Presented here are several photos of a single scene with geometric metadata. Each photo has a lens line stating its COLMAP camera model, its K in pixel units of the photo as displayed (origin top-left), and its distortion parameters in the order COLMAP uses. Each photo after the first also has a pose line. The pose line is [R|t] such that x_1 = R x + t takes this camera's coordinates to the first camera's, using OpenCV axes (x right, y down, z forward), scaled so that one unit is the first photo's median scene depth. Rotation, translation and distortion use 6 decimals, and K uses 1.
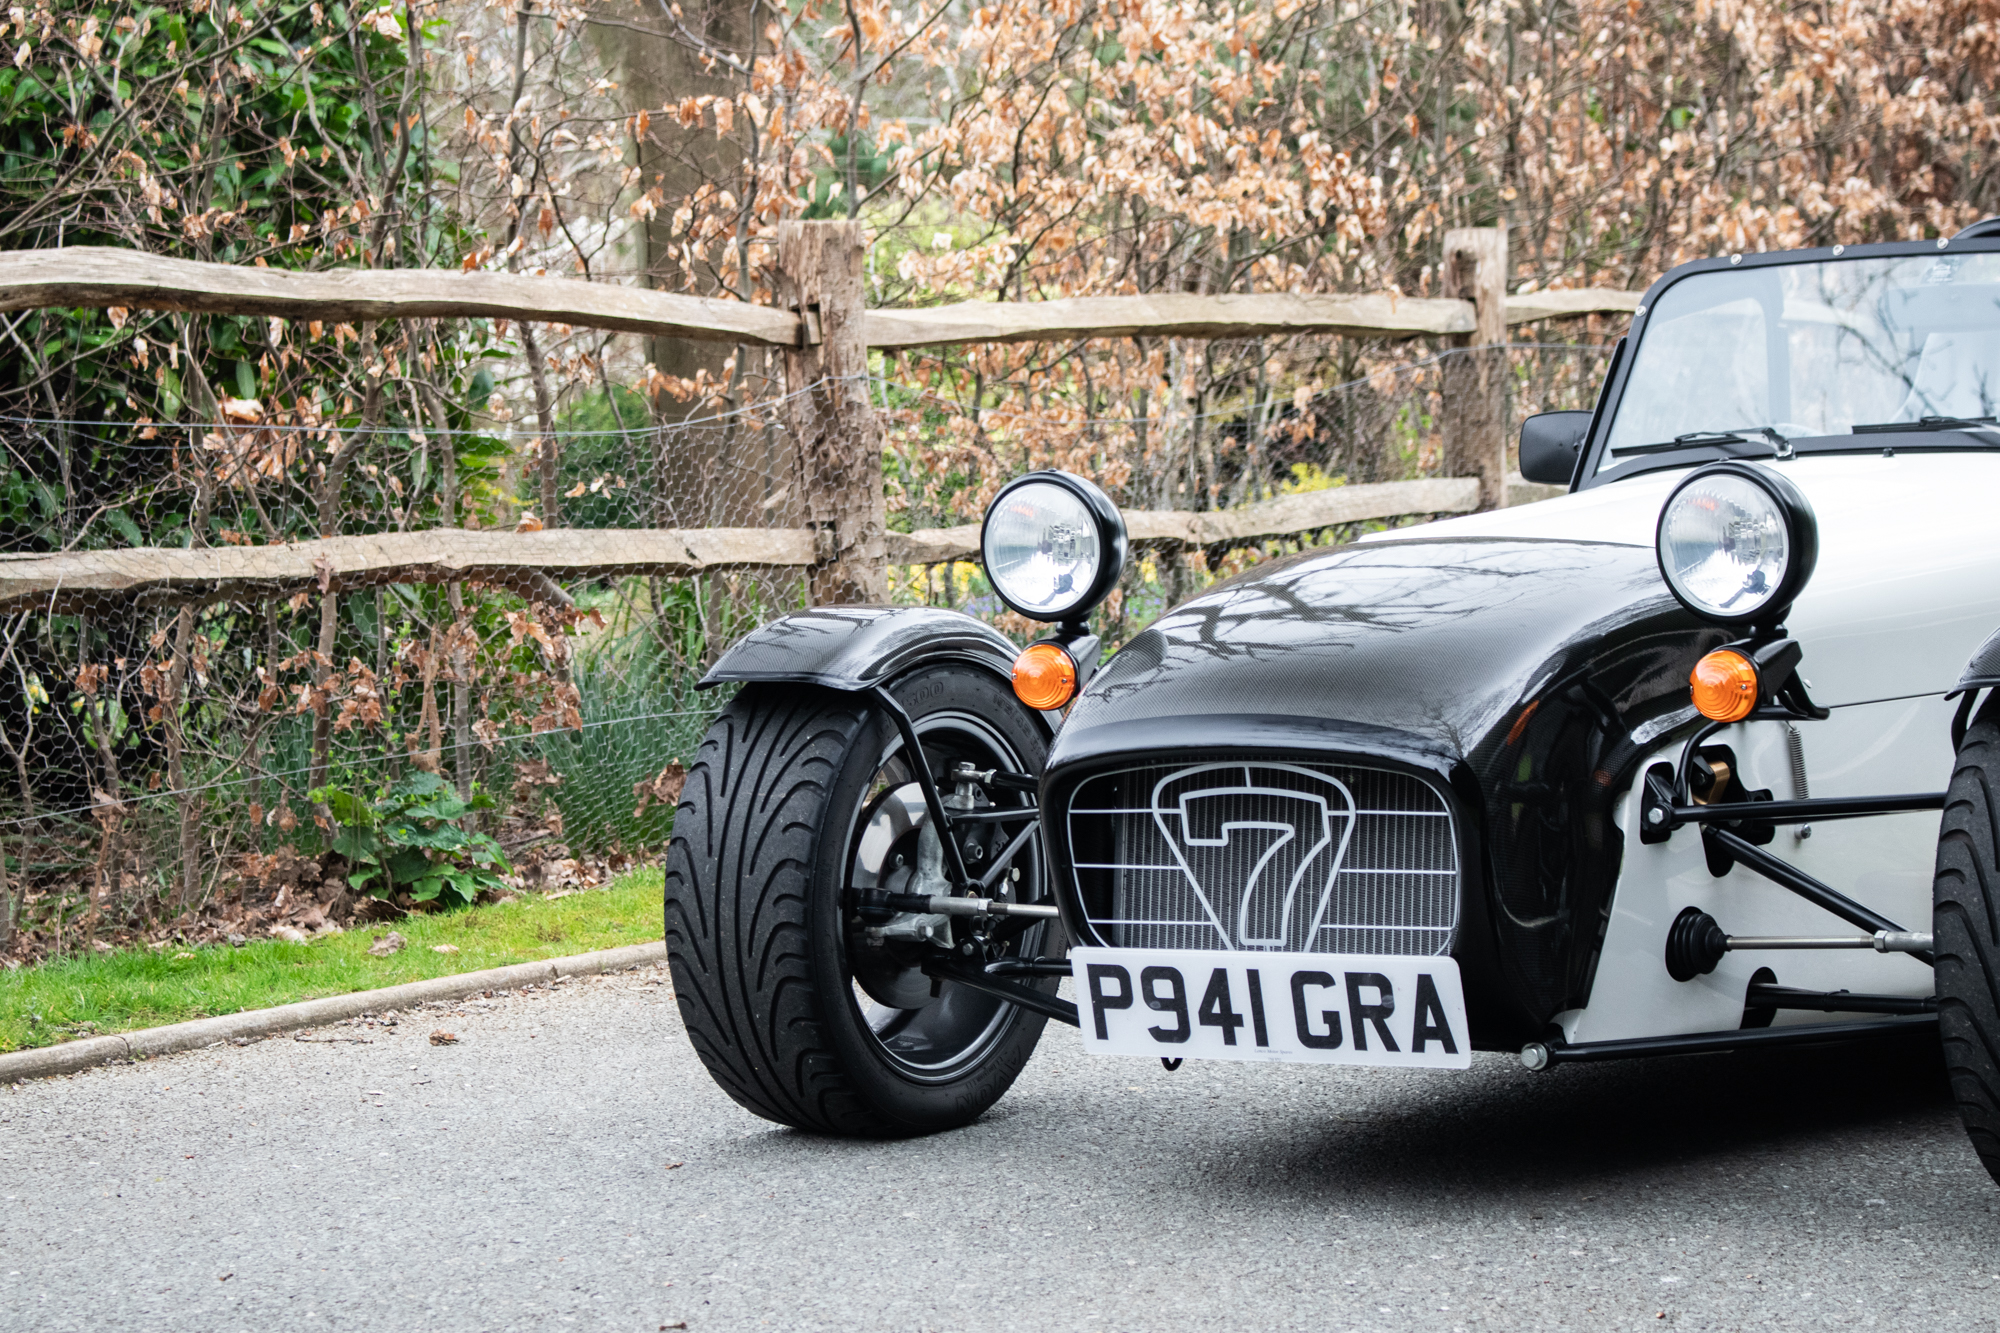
lens RADIAL K [[4764.4, 0, 1003.9], [0, 4764.4, 648.0], [0, 0, 1]] dist [0.018482, 0.253656]
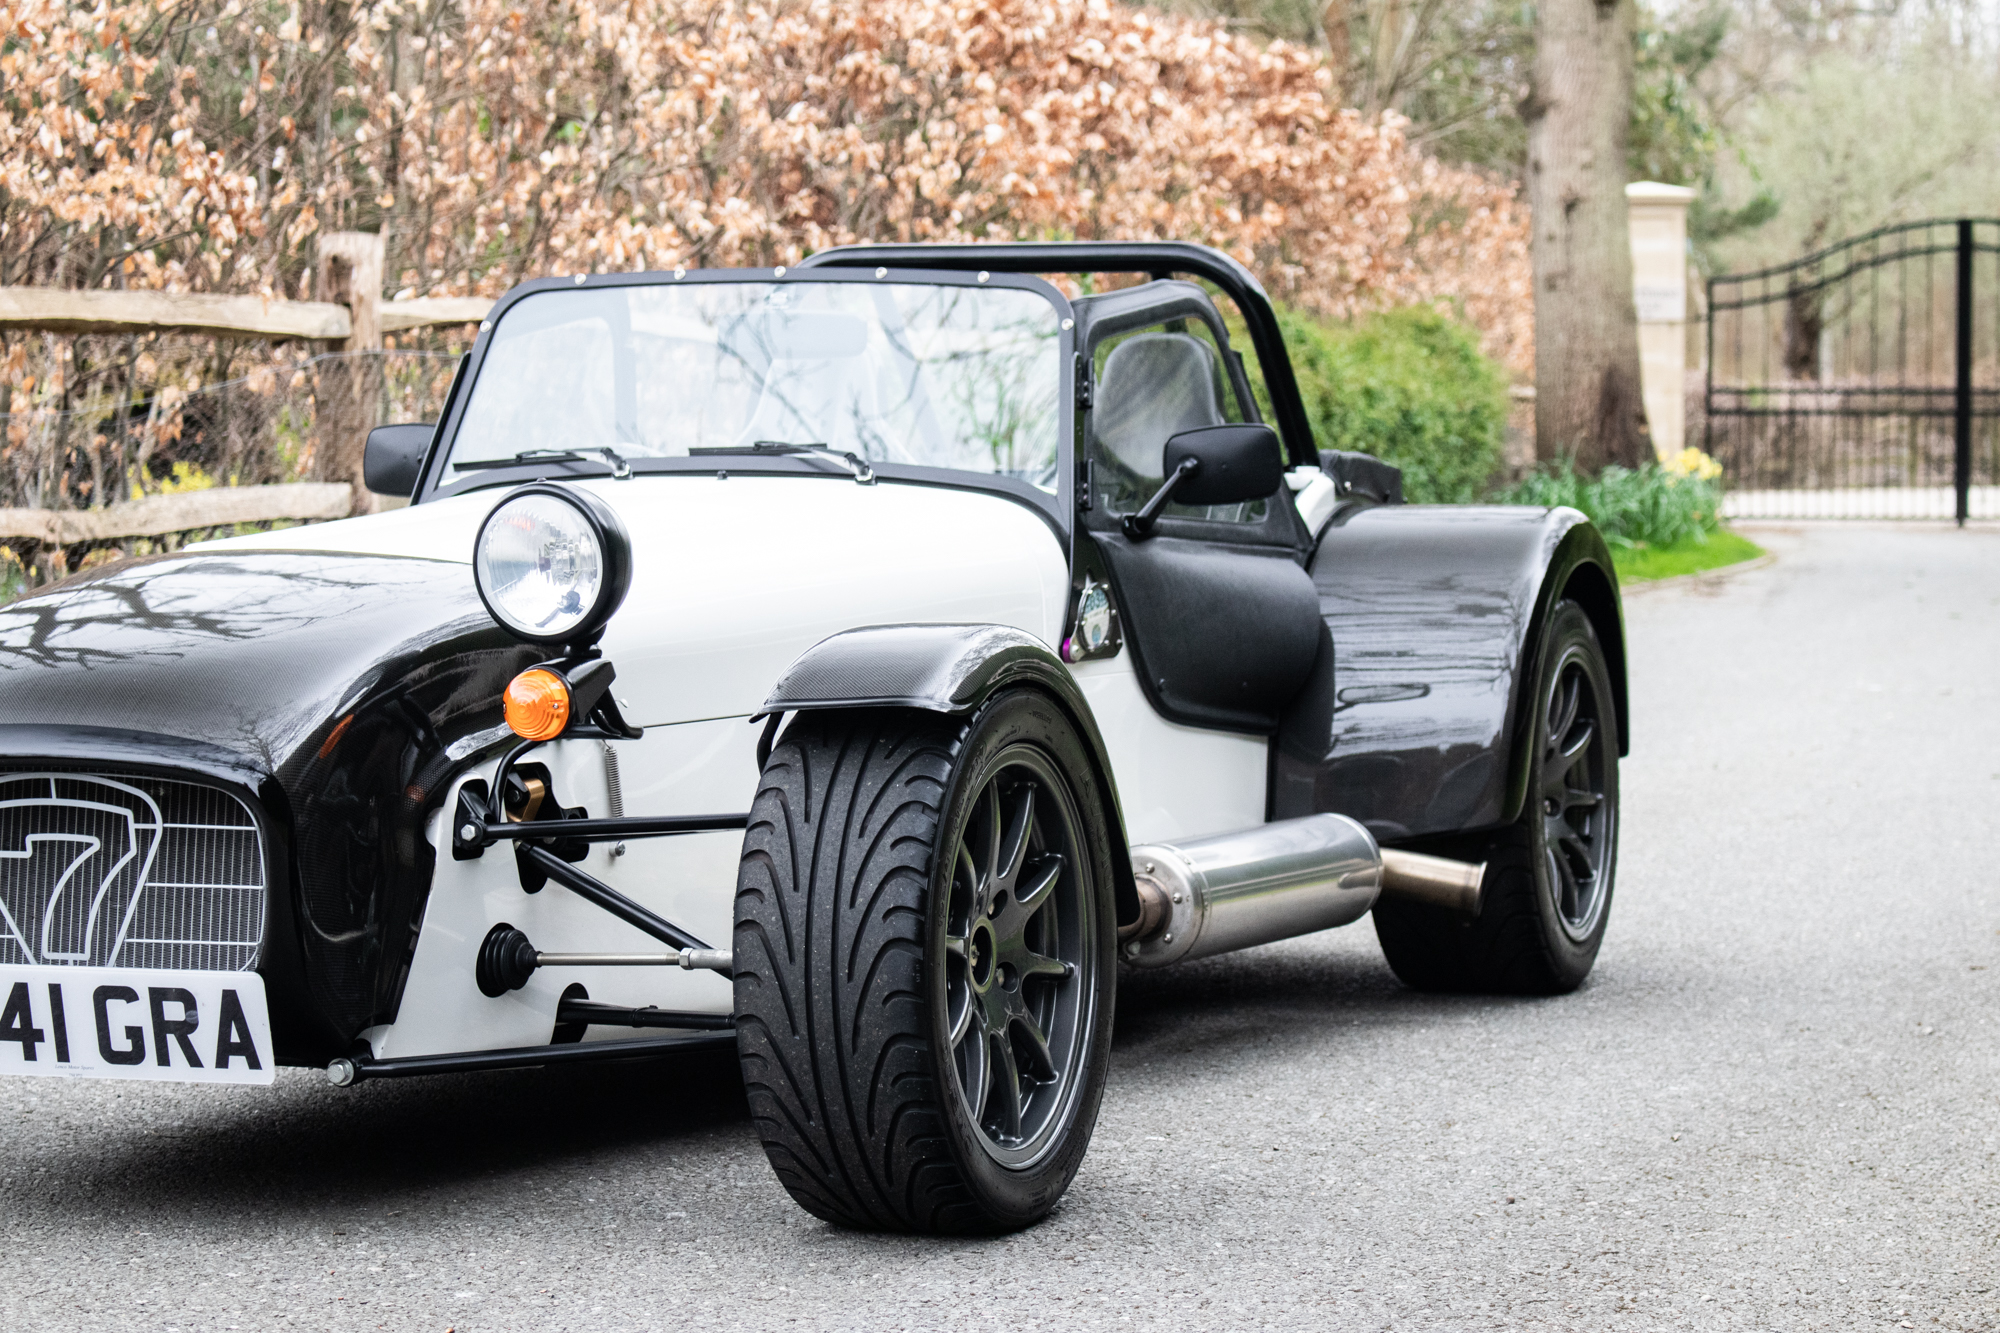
lens RADIAL K [[4764.4, 0, 1003.9], [0, 4764.4, 648.0], [0, 0, 1]] dist [0.018482, 0.253656]
pose [[0.973663, 0.021139, 0.227008, 0.017696], [-0.020970, 0.999775, -0.003159, -0.002832], [-0.227024, -0.001685, 0.973888, -0.003755]]
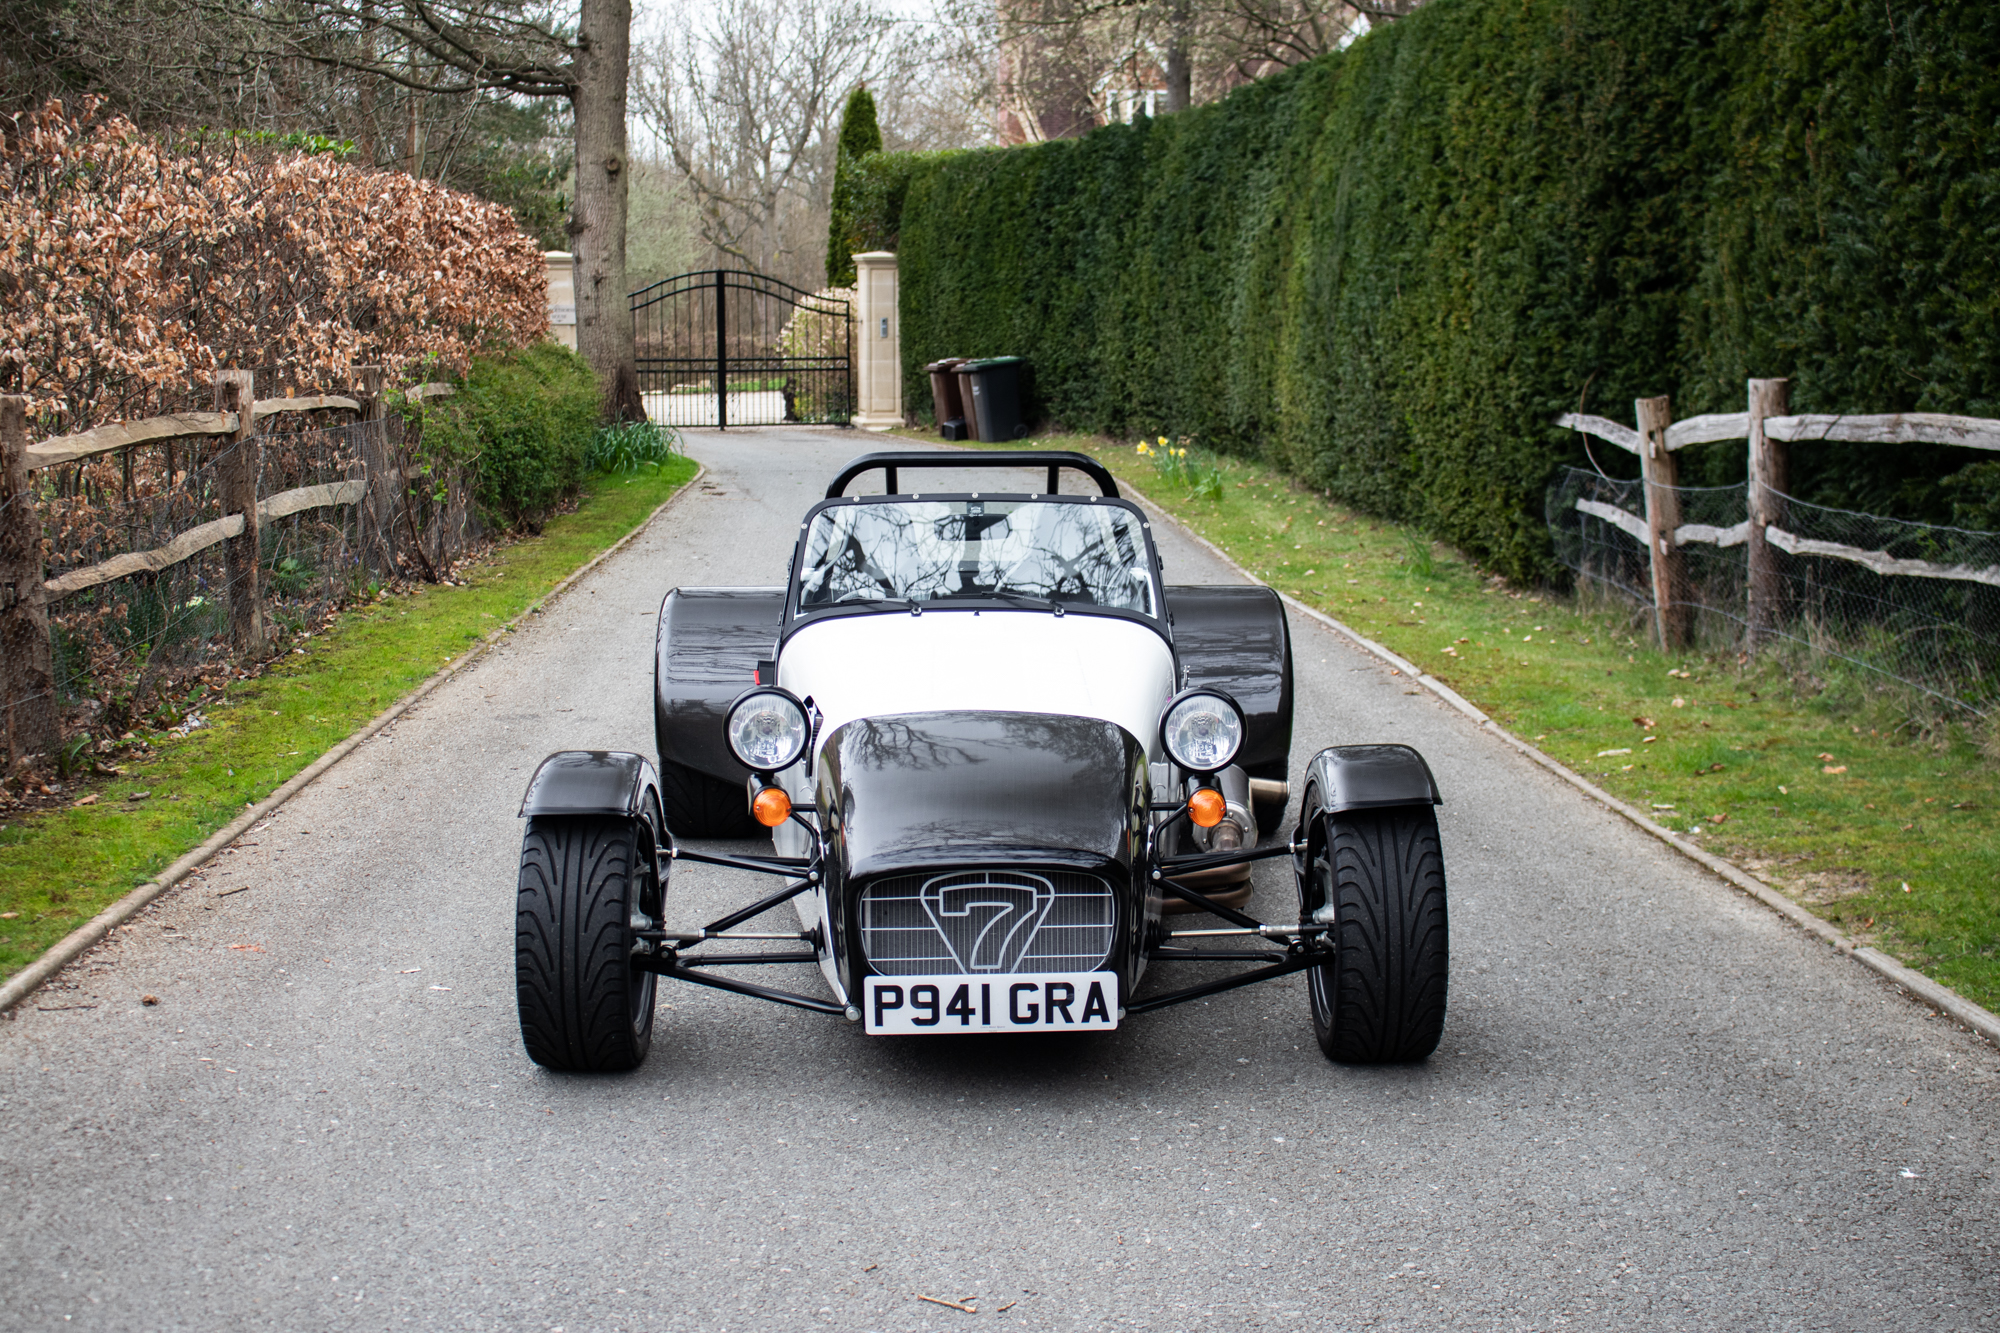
lens RADIAL K [[2476.4, 0, 1009.7], [0, 2476.4, 668.9], [0, 0, 1]] dist [-0.085155, 0.067073]
pose [[0.821562, -0.048380, 0.568062, -0.452835], [0.004089, 0.996867, 0.078987, -0.120946], [-0.570104, -0.062569, 0.819186, 0.242335]]
